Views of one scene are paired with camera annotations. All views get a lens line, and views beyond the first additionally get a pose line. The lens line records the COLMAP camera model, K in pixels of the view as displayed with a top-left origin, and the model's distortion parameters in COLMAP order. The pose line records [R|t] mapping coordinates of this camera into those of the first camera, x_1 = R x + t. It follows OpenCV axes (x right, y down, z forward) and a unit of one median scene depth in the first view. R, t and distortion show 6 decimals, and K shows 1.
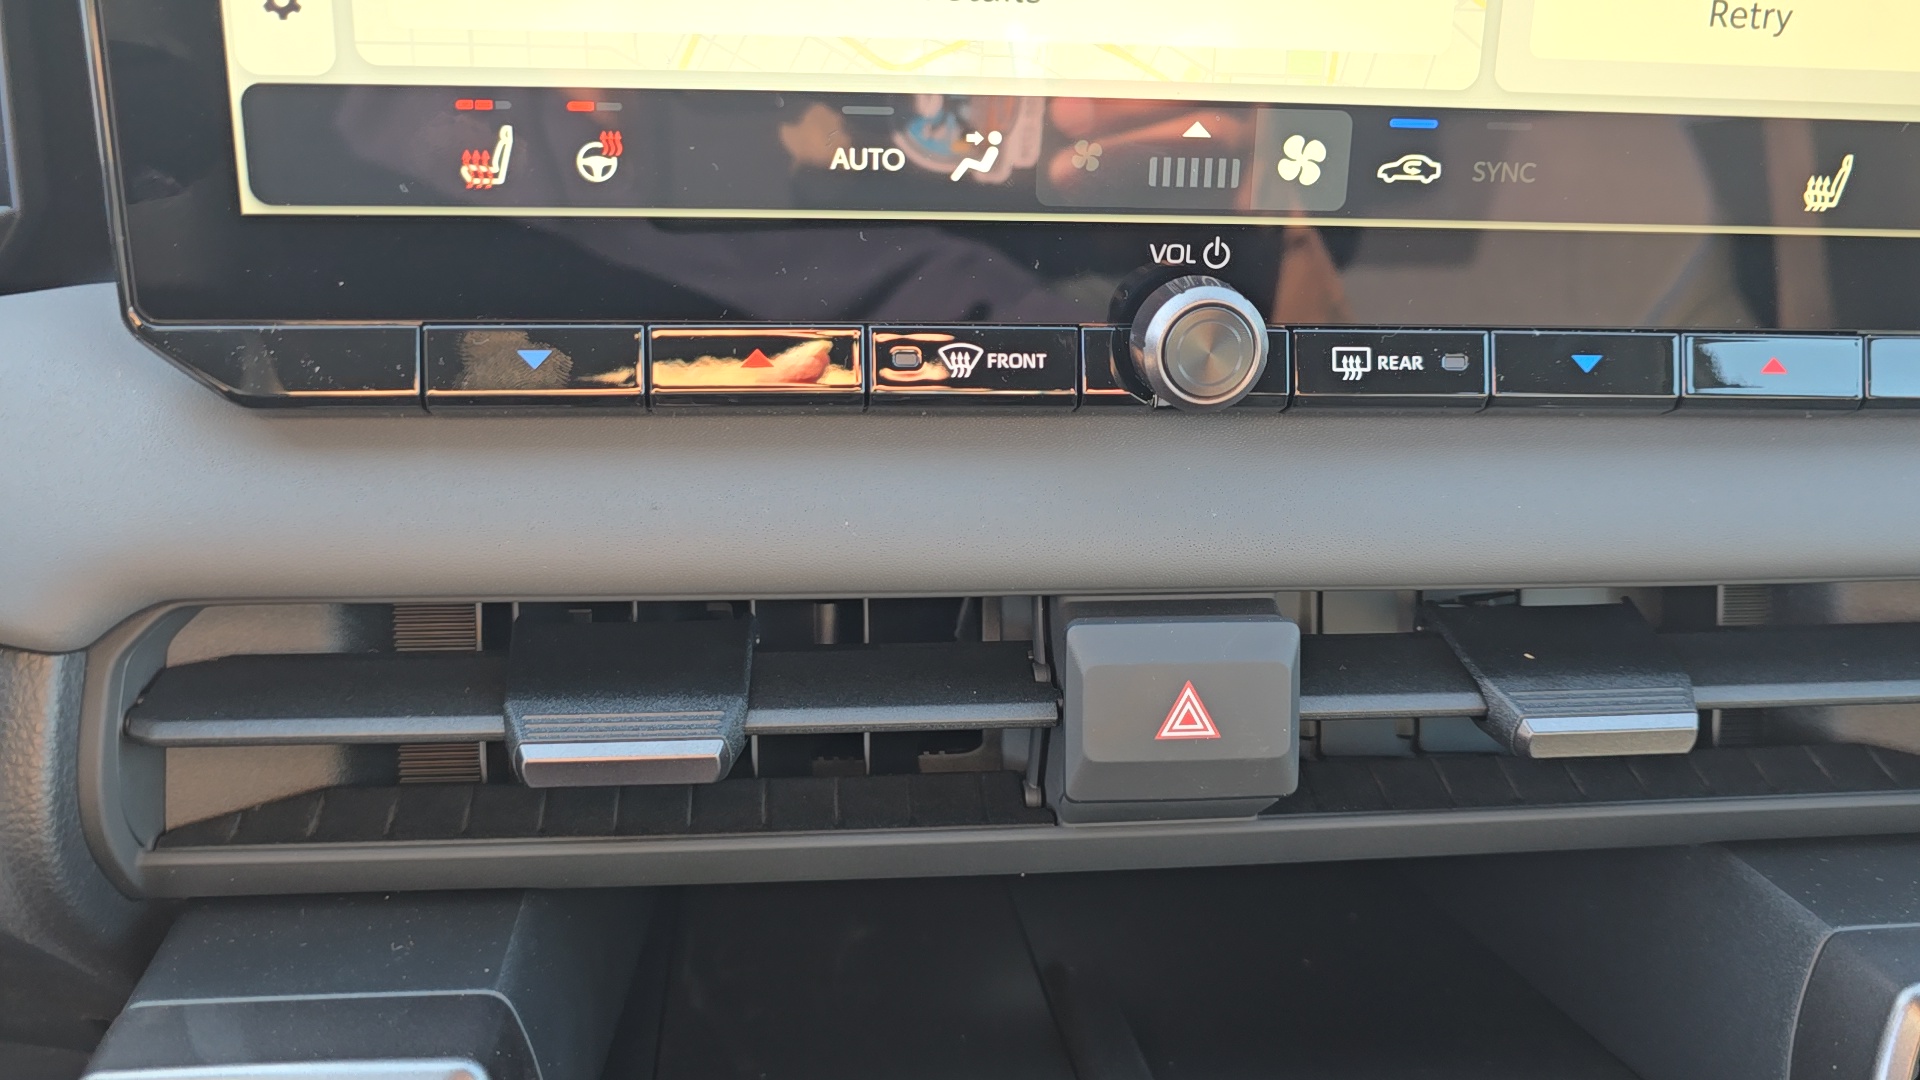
lens RADIAL K [[1610.1, 0, 989.6], [0, 1610.1, 557.6], [0, 0, 1]] dist [-0.000451, -0.008296]
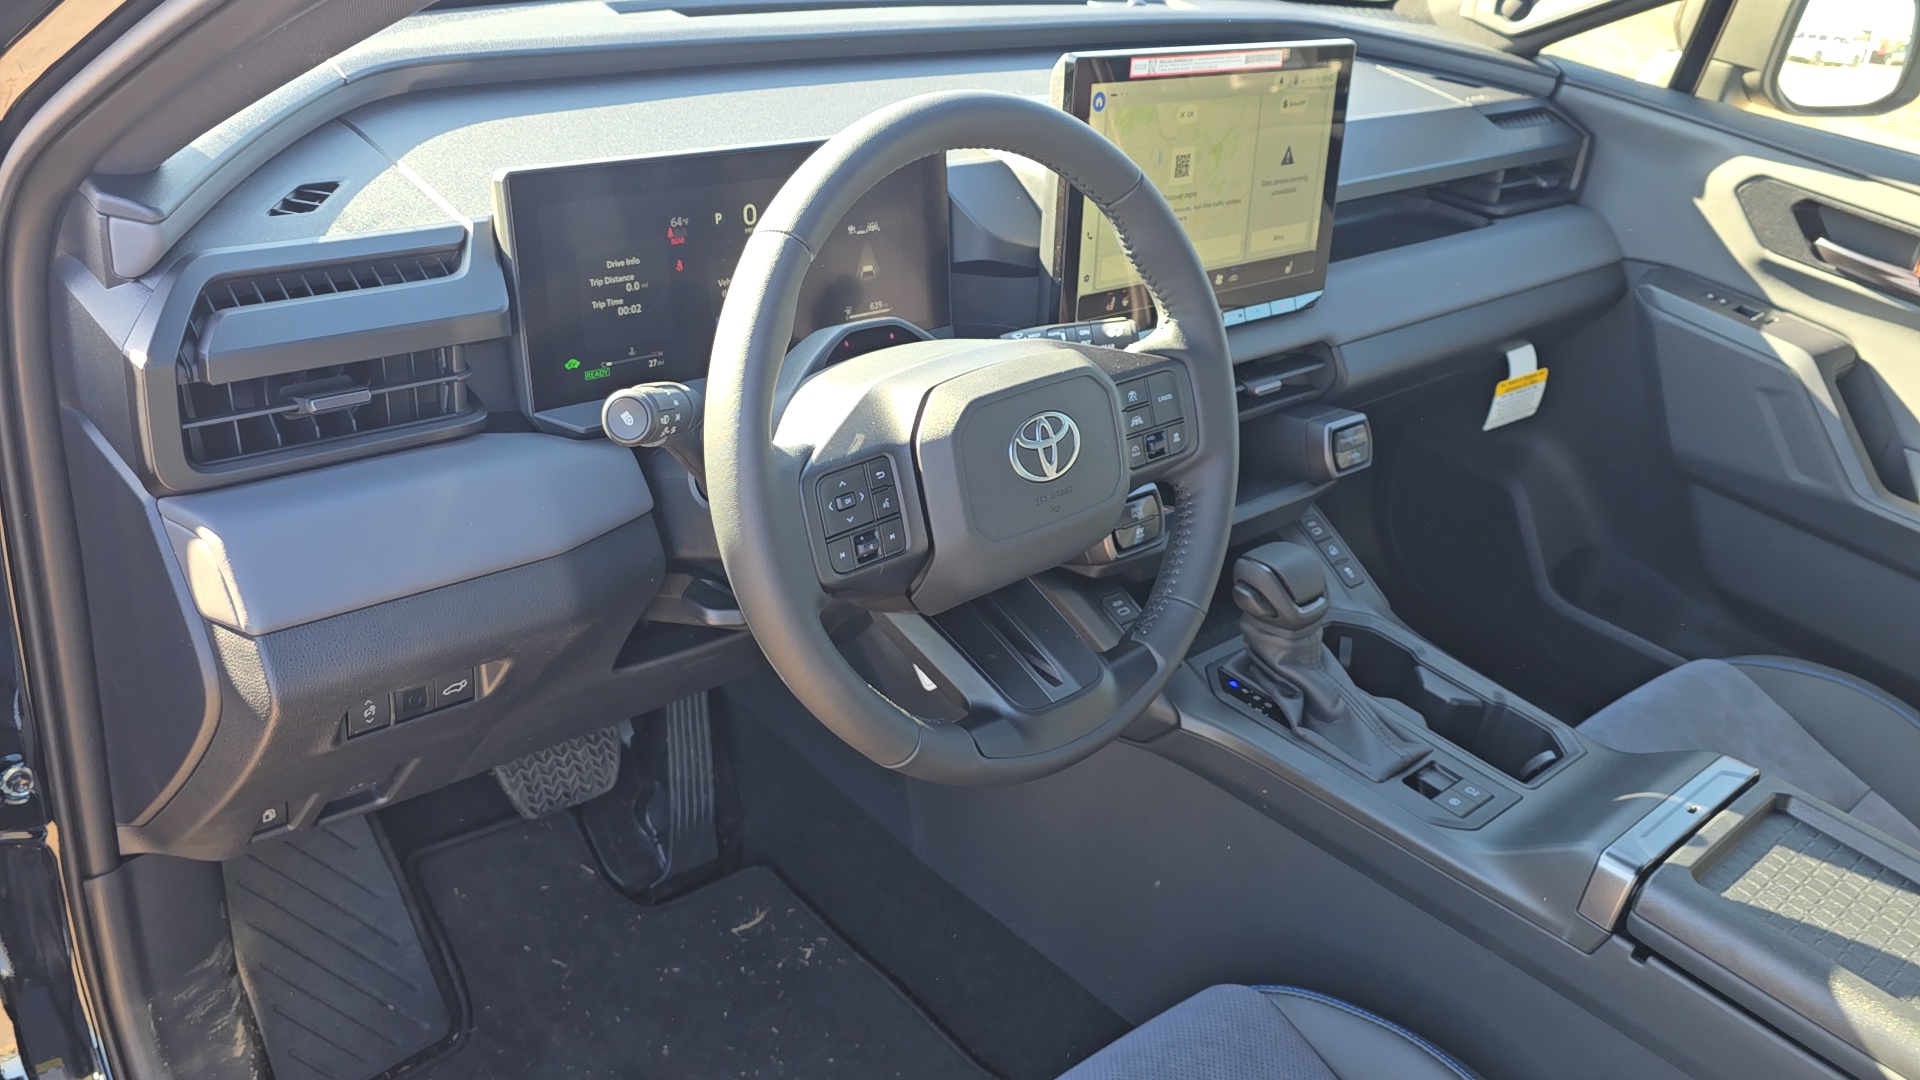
lens RADIAL K [[1610.1, 0, 974.5], [0, 1610.1, 537.0], [0, 0, 1]] dist [-0.000451, -0.008296]
pose [[0.798924, -0.216944, 0.560942, -3.163286], [0.159321, 0.975698, 0.150437, -0.325484], [-0.579946, -0.030818, 0.814072, -2.449570]]
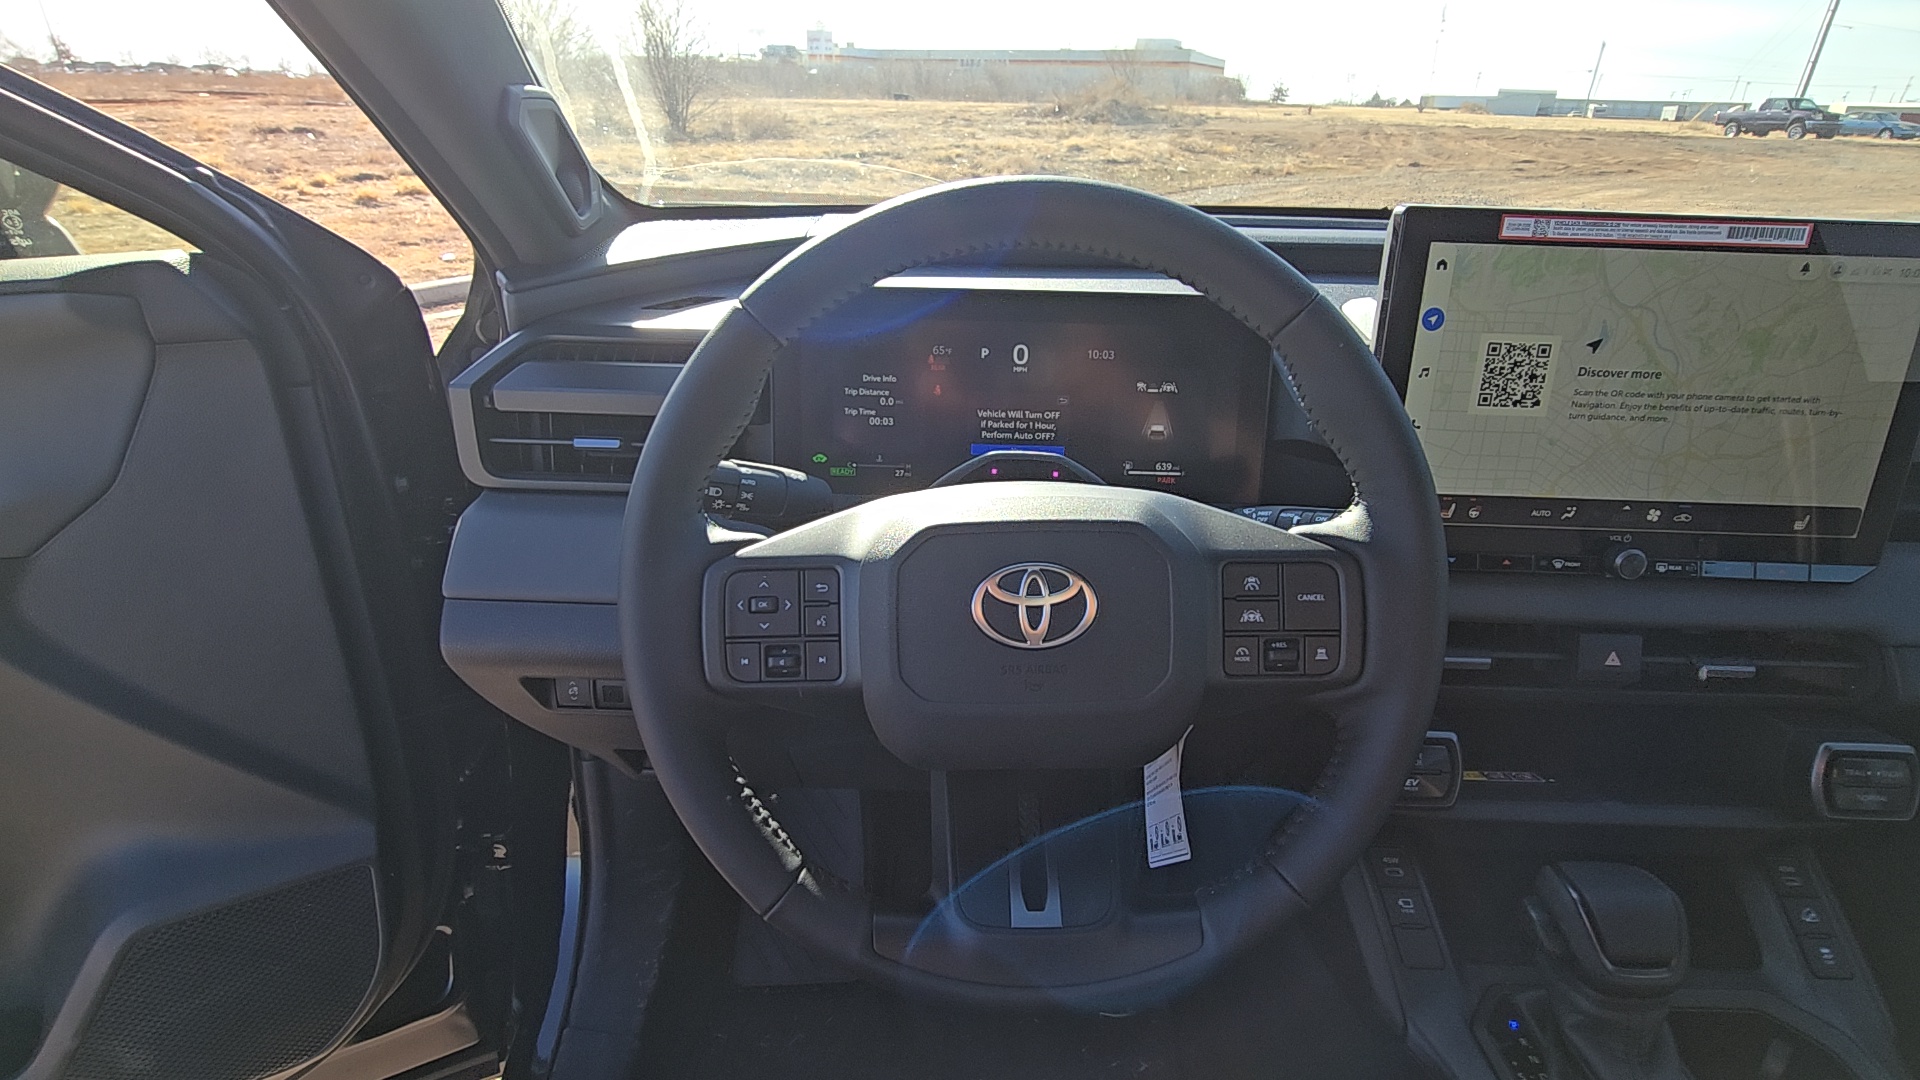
lens RADIAL K [[976.4, 0, 971.4], [0, 976.4, 545.9], [0, 0, 1]] dist [-0.000013, 0.001491]
pose [[0.992024, 0.044822, -0.117808, -1.096230], [-0.047336, 0.998705, -0.018633, -0.052306], [0.116820, 0.024061, 0.992862, -1.436795]]
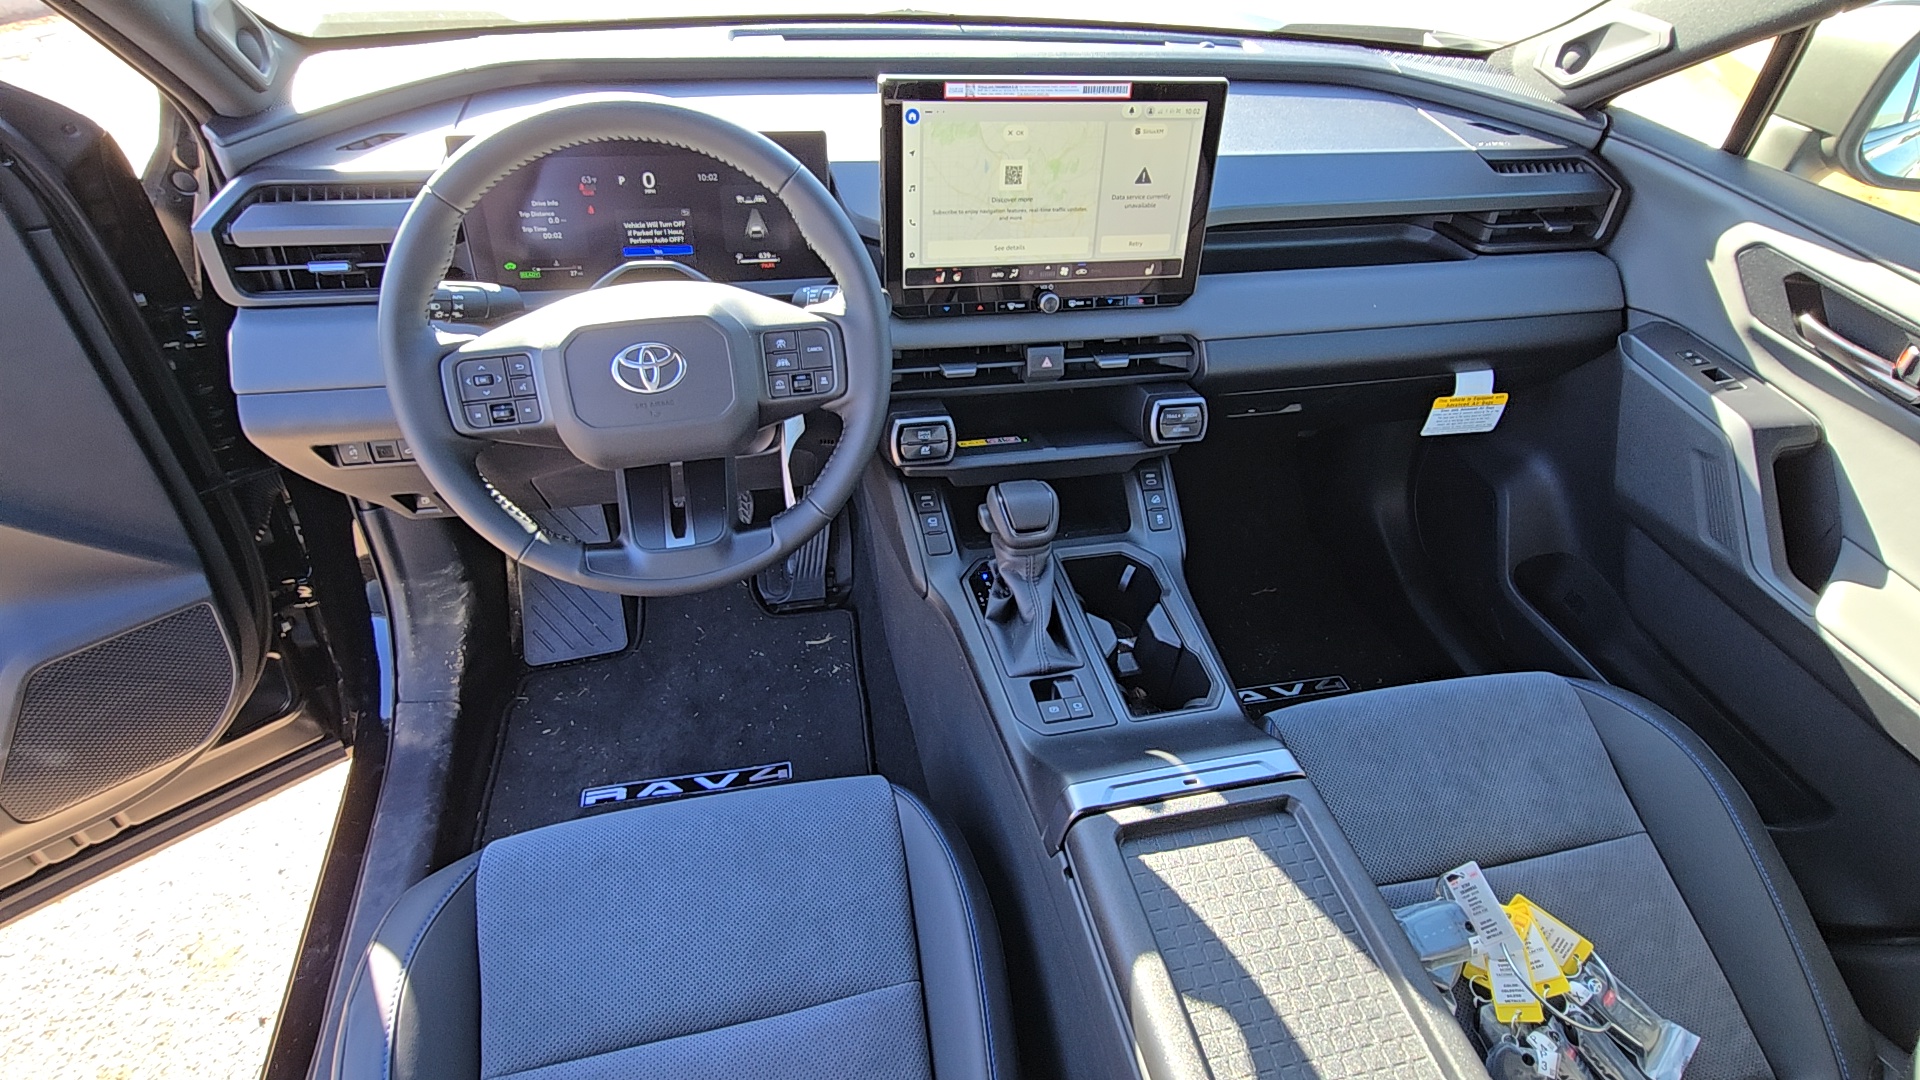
lens RADIAL K [[976.4, 0, 968.5], [0, 976.4, 542.3], [0, 0, 1]] dist [-0.000013, 0.001491]
pose [[0.993174, -0.053730, 0.103529, -0.595285], [0.026266, 0.967812, 0.250301, -0.181451], [-0.113645, -0.245874, 0.962617, -2.727304]]
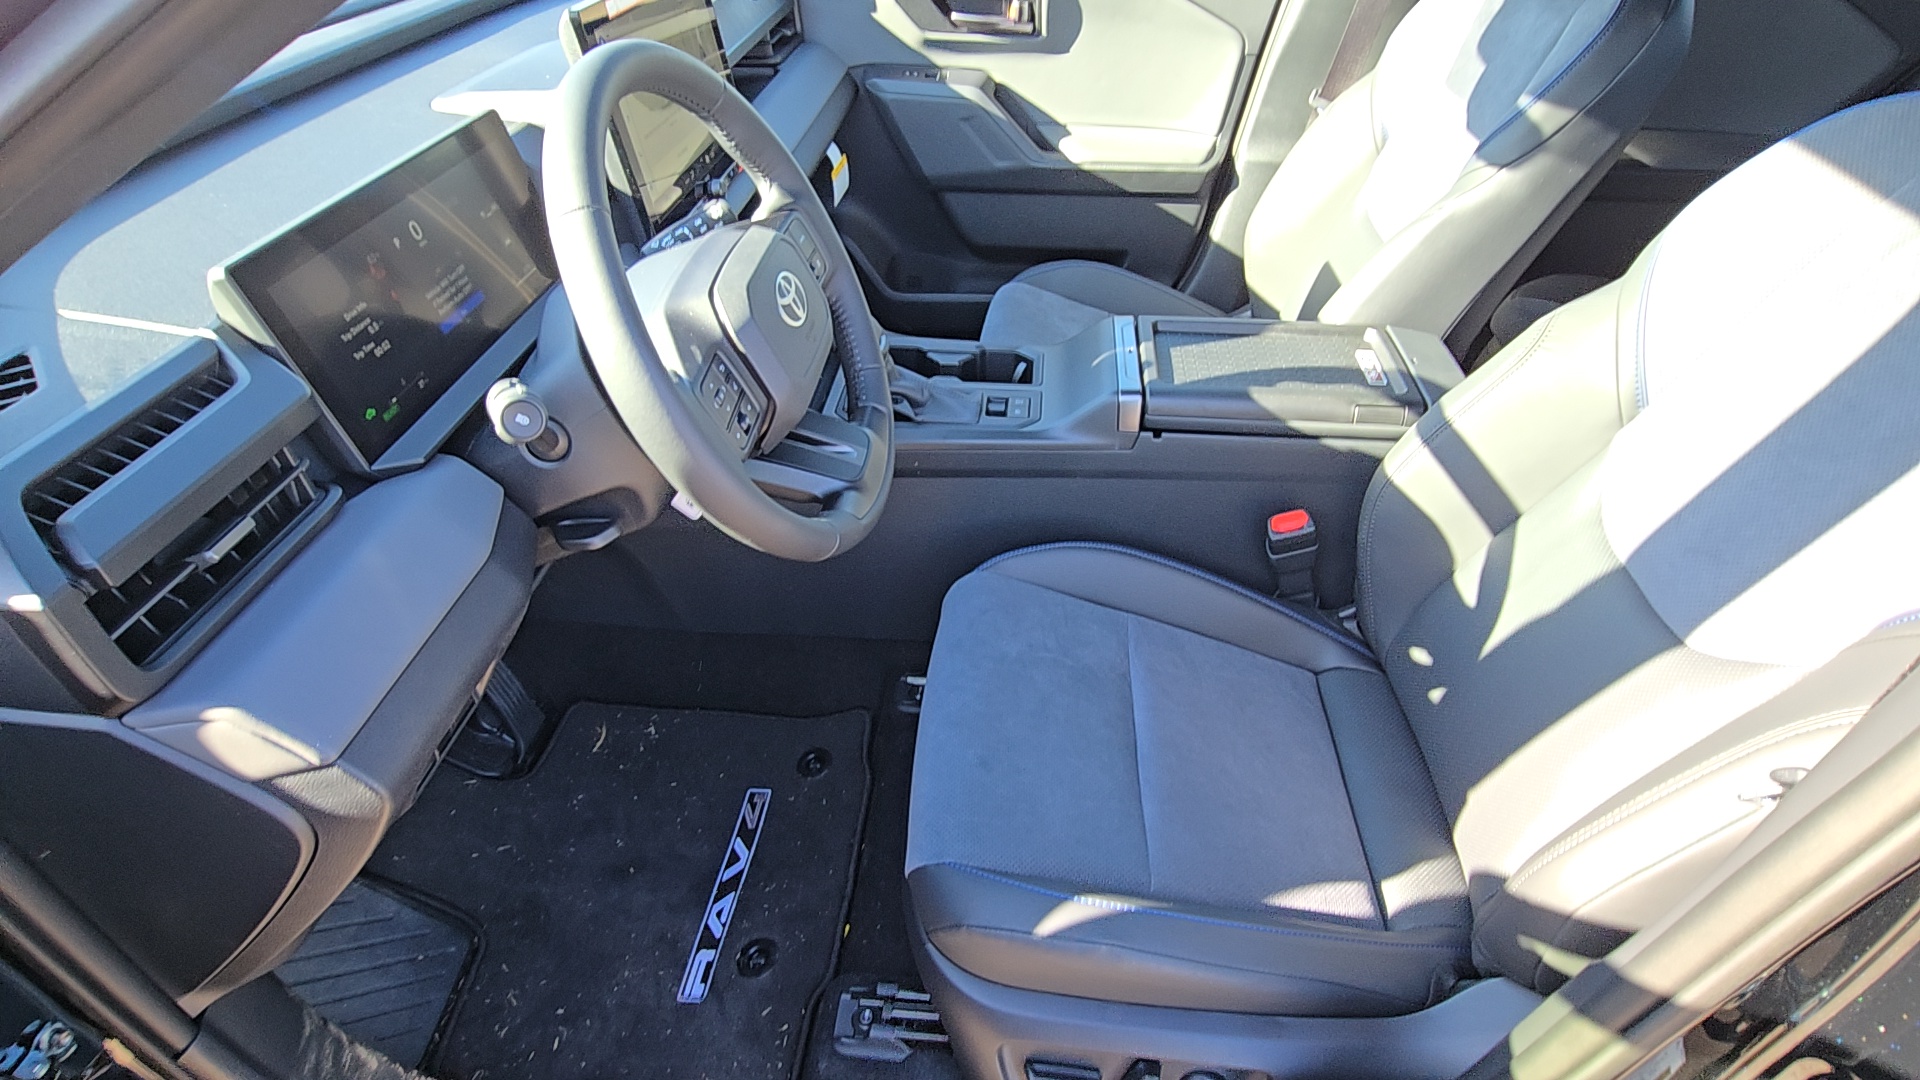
lens RADIAL K [[976.4, 0, 965.9], [0, 976.4, 549.4], [0, 0, 1]] dist [-0.000013, 0.001491]
pose [[0.199505, -0.643047, 0.739384, -3.499064], [0.435998, 0.734000, 0.520721, -0.674875], [-0.877556, 0.218483, 0.426804, -1.262484]]
